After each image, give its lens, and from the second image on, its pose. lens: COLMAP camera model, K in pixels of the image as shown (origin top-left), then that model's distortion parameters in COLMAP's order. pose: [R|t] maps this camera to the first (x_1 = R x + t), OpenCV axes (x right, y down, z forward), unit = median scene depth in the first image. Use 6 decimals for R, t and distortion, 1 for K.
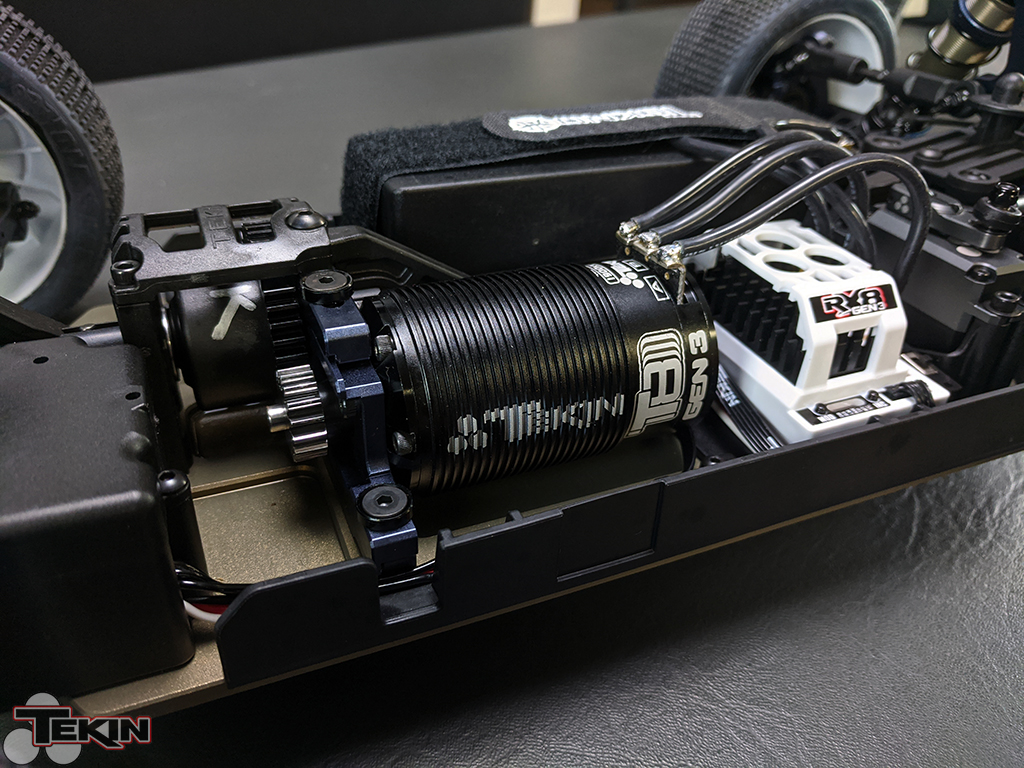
lens RADIAL K [[779.4, 0, 512.0], [0, 779.4, 384.0], [0, 0, 1]] dist [-0.040972, 0.004738]
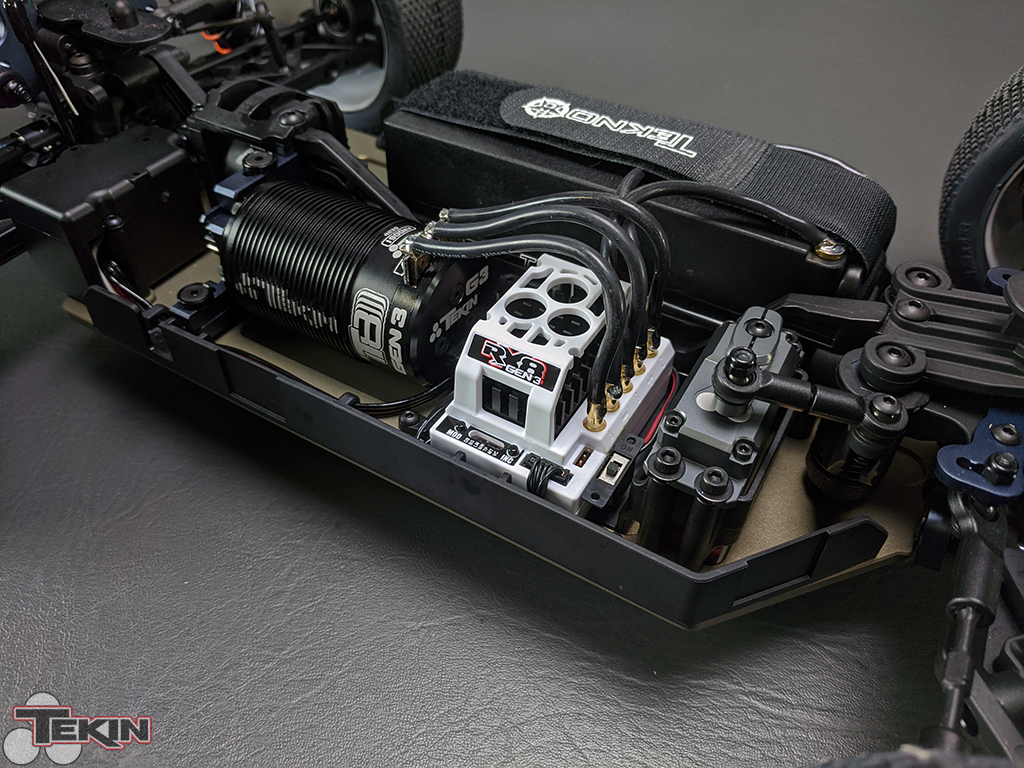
lens RADIAL K [[779.4, 0, 512.0], [0, 779.4, 384.0], [0, 0, 1]] dist [-0.040972, 0.004738]
pose [[0.598115, 0.542067, -0.590273, 1.104504], [-0.430947, 0.838535, 0.333381, -0.442982], [0.675680, 0.054976, 0.735143, 0.202620]]
